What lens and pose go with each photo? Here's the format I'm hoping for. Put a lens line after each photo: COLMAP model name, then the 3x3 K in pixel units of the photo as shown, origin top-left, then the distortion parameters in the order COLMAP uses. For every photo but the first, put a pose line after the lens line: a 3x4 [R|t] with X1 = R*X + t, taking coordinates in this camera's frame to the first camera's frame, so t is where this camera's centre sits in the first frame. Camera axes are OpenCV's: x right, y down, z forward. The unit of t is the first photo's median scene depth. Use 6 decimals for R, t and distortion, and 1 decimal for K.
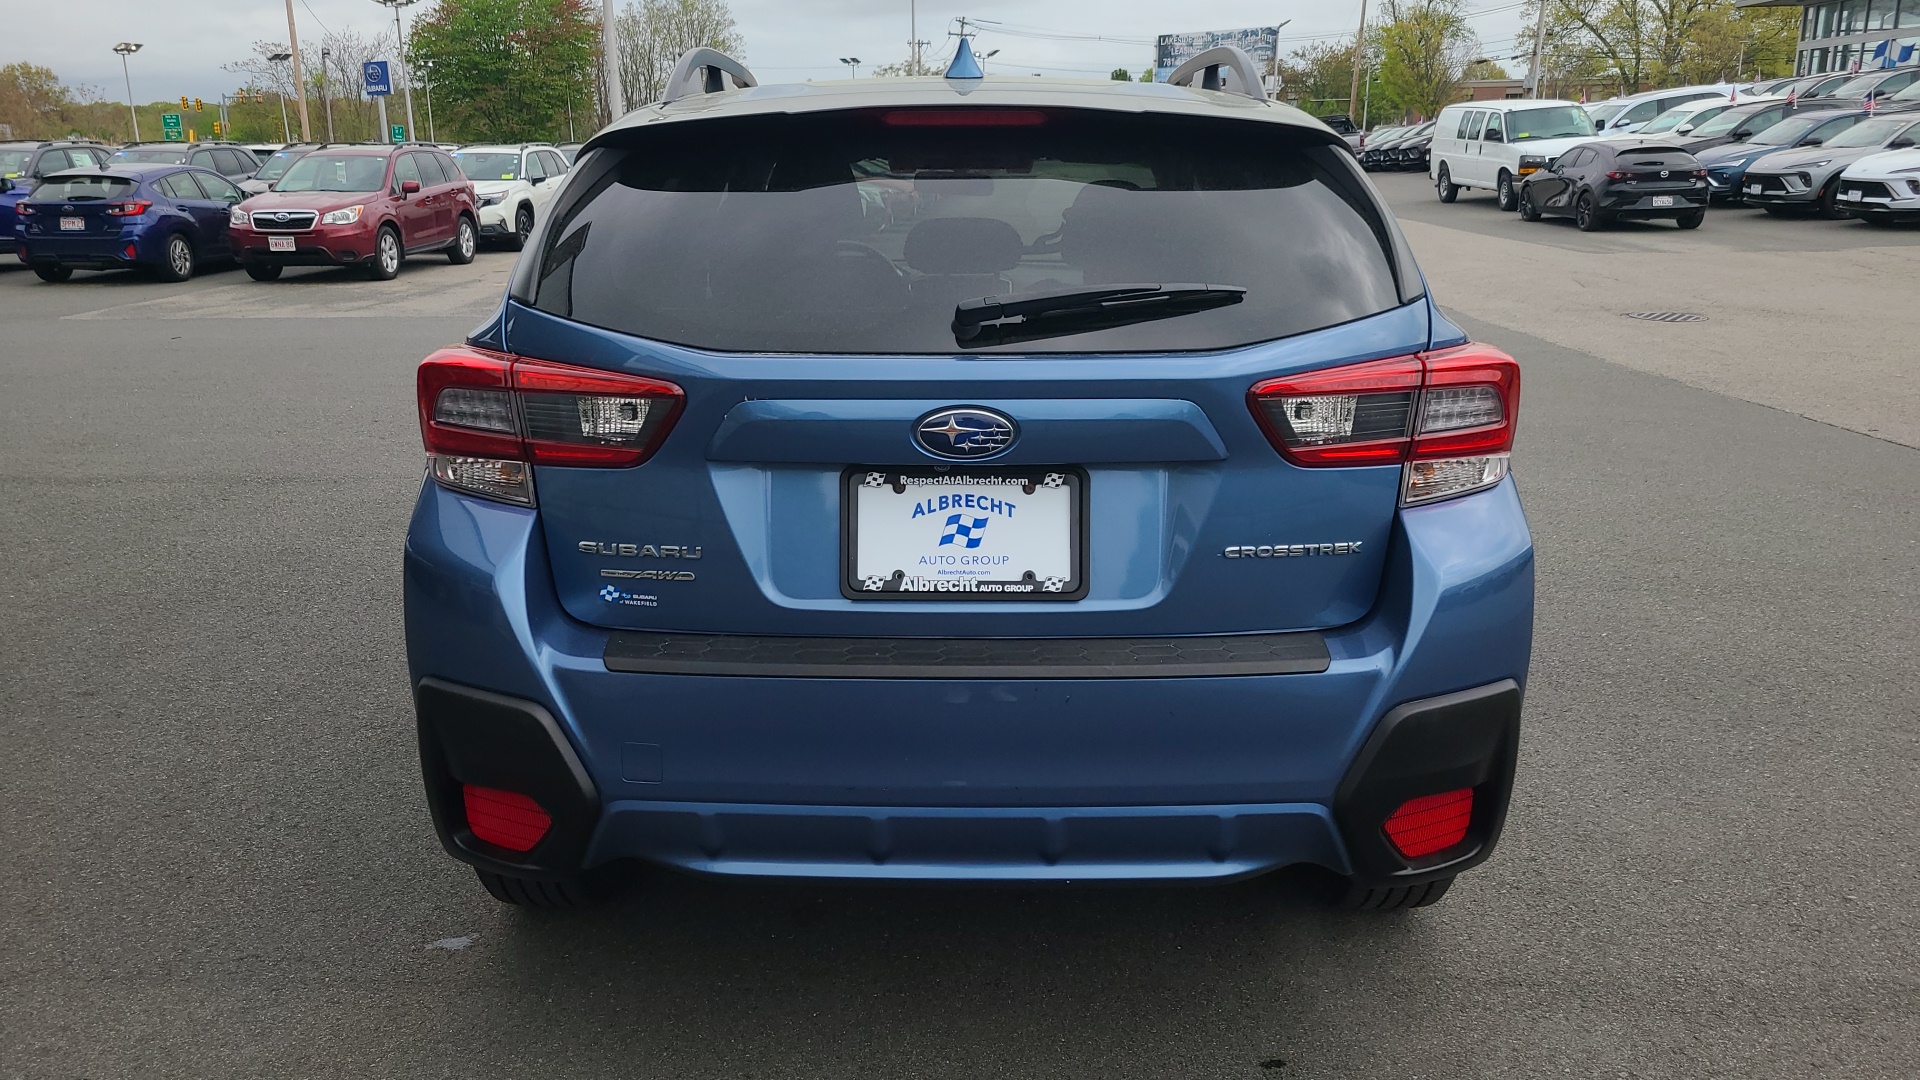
lens RADIAL K [[1438.5, 0, 954.0], [0, 1438.5, 530.9], [0, 0, 1]] dist [0.049884, -0.006788]
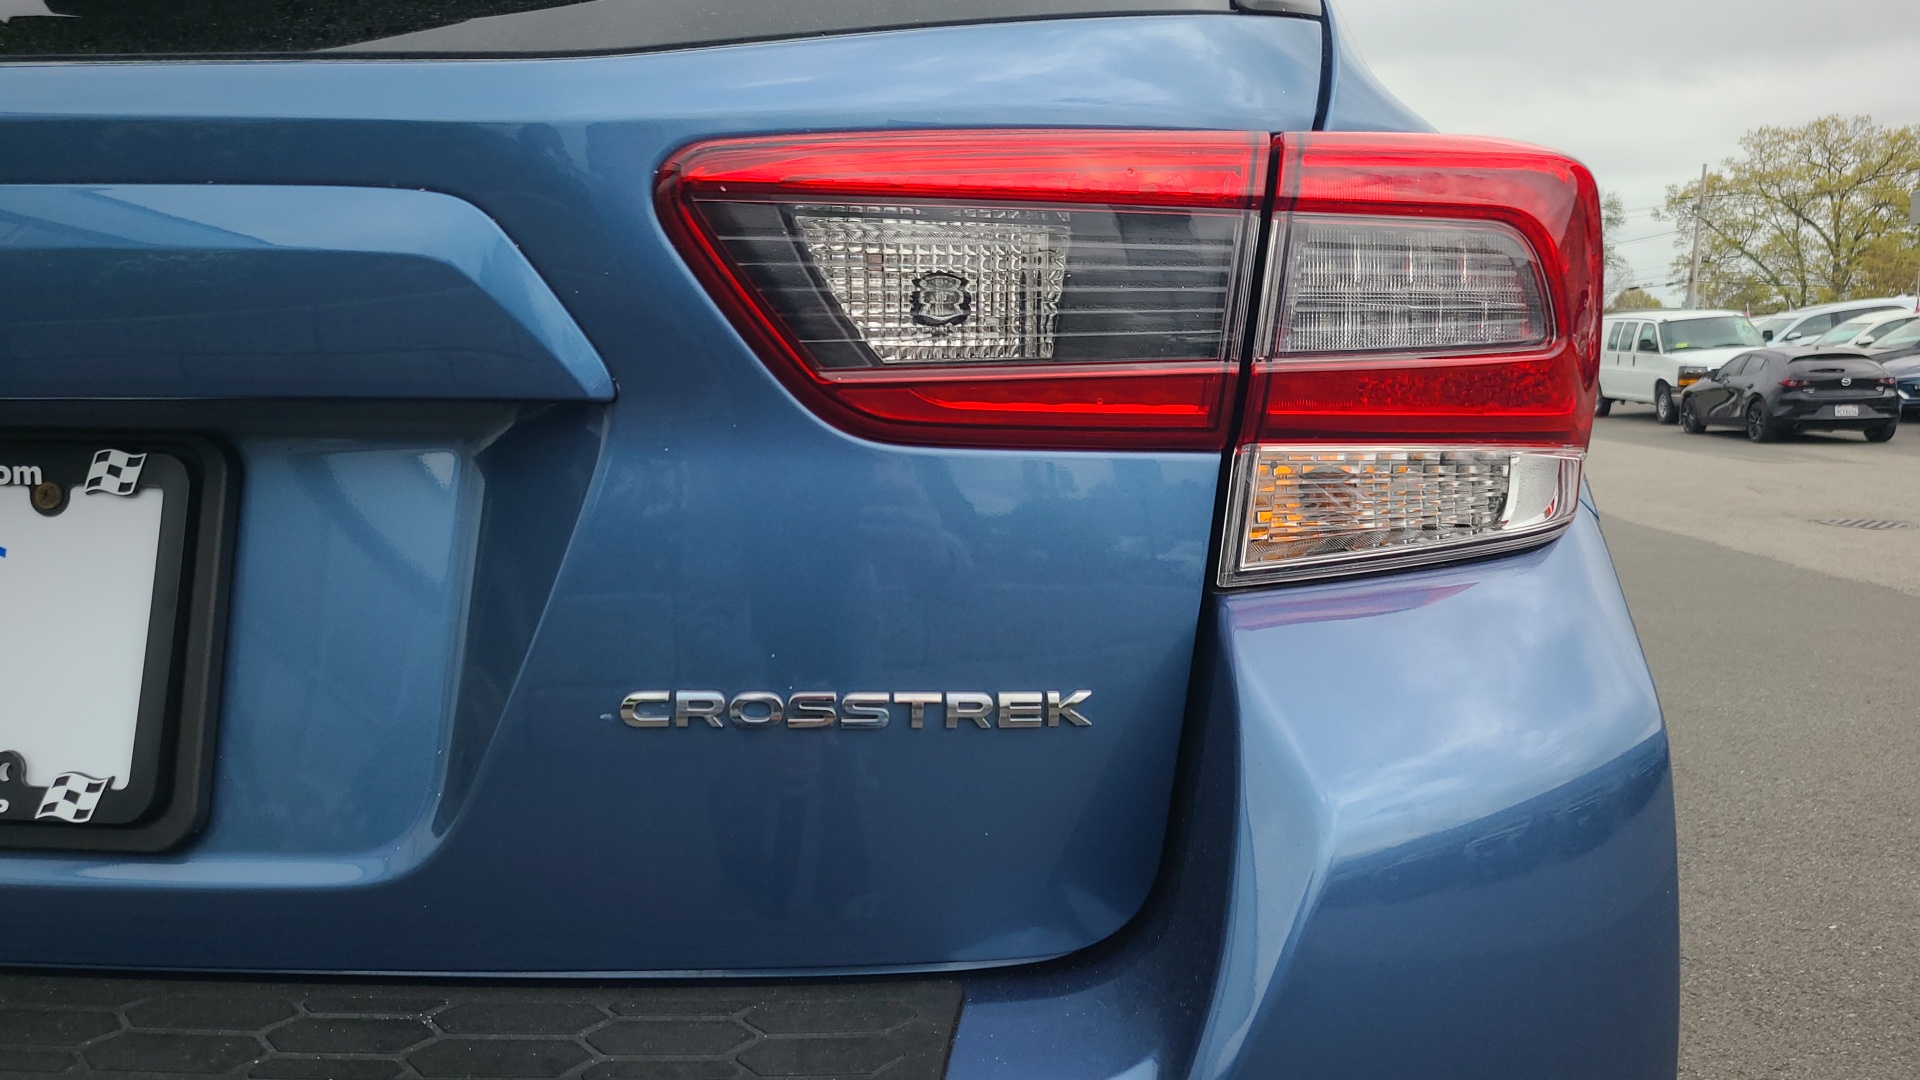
lens RADIAL K [[1448.6, 0, 929.8], [0, 1448.6, 535.1], [0, 0, 1]] dist [0.032277, -0.008421]
pose [[0.993653, 0.013847, -0.111630, 0.023490], [-0.030403, 0.988518, -0.148010, 0.001802], [0.108299, 0.150464, 0.982666, 0.056783]]
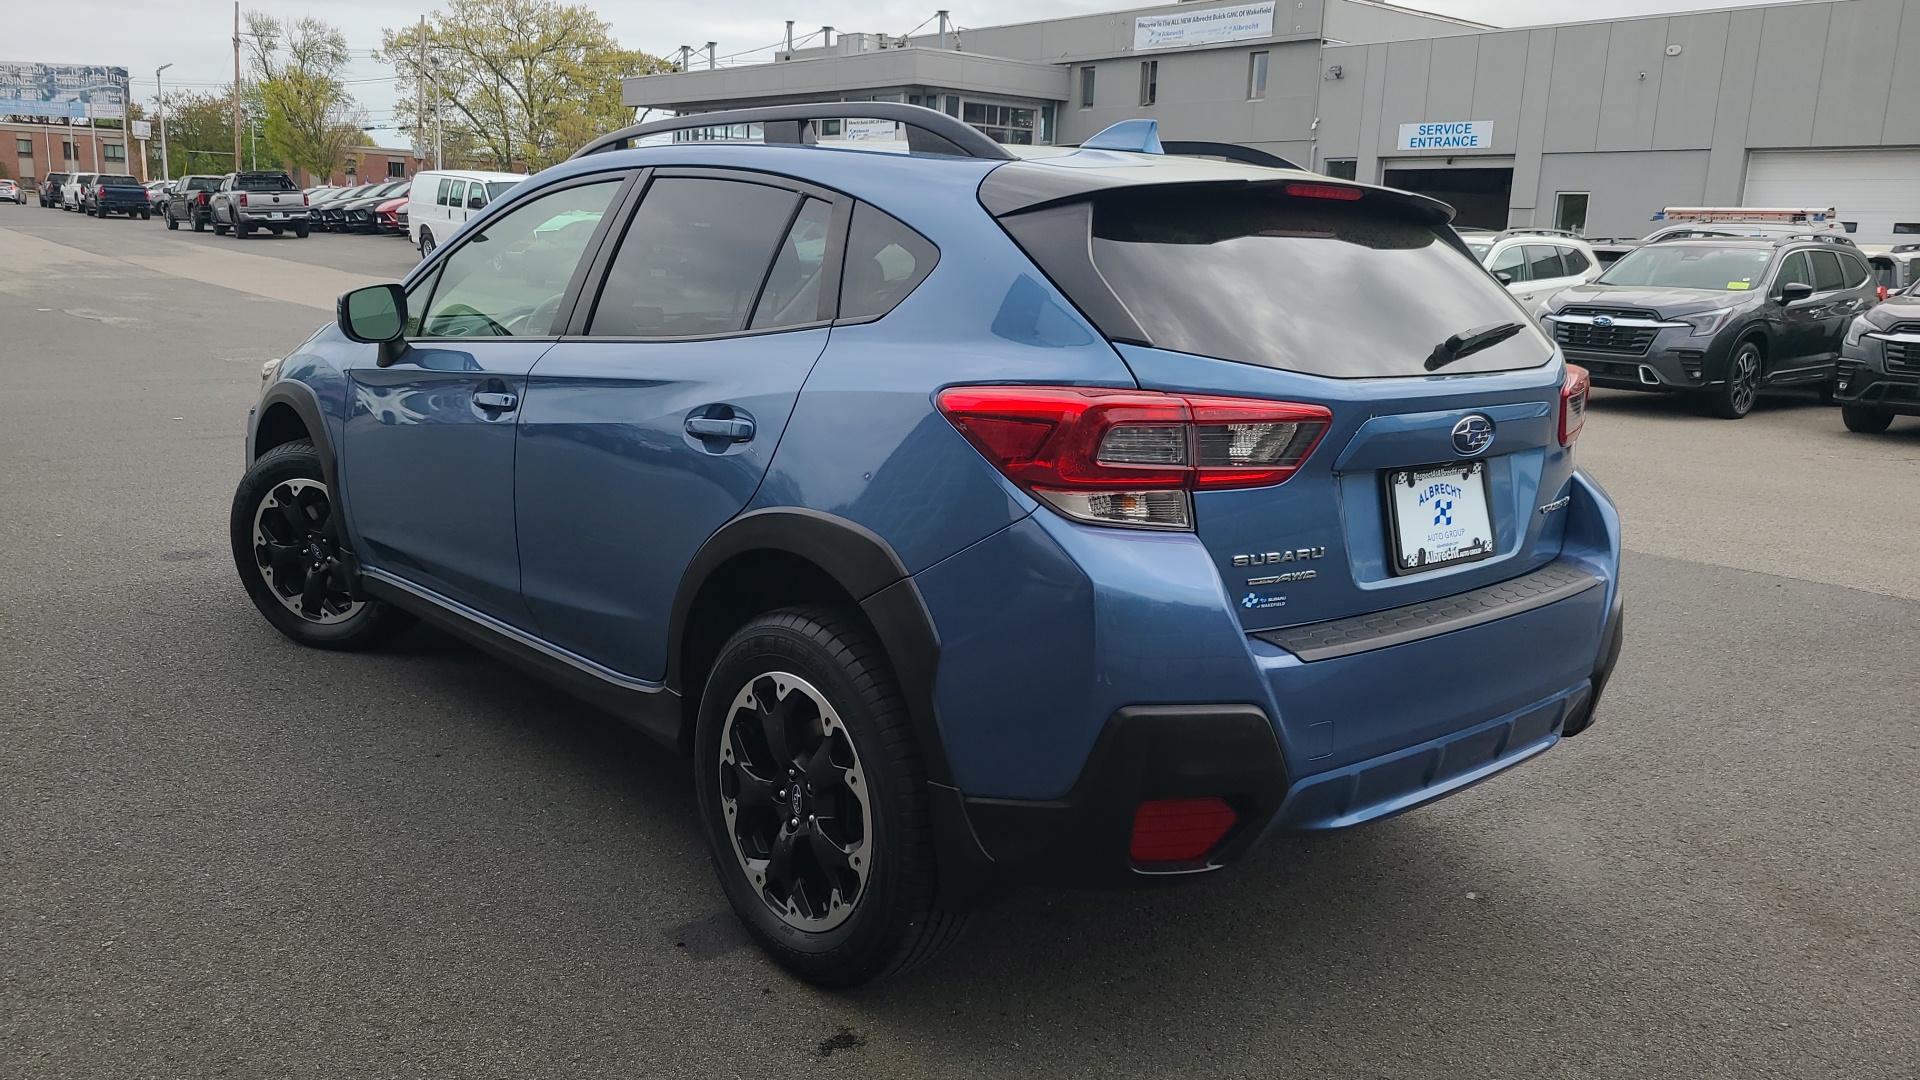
lens RADIAL K [[1414.4, 0, 947.5], [0, 1414.4, 540.7], [0, 0, 1]] dist [0.051520, -0.034902]
pose [[0.747285, -0.104187, 0.656285, -0.094350], [0.125945, 0.991937, 0.014065, -0.003942], [-0.652459, 0.072146, 0.754382, 0.027280]]
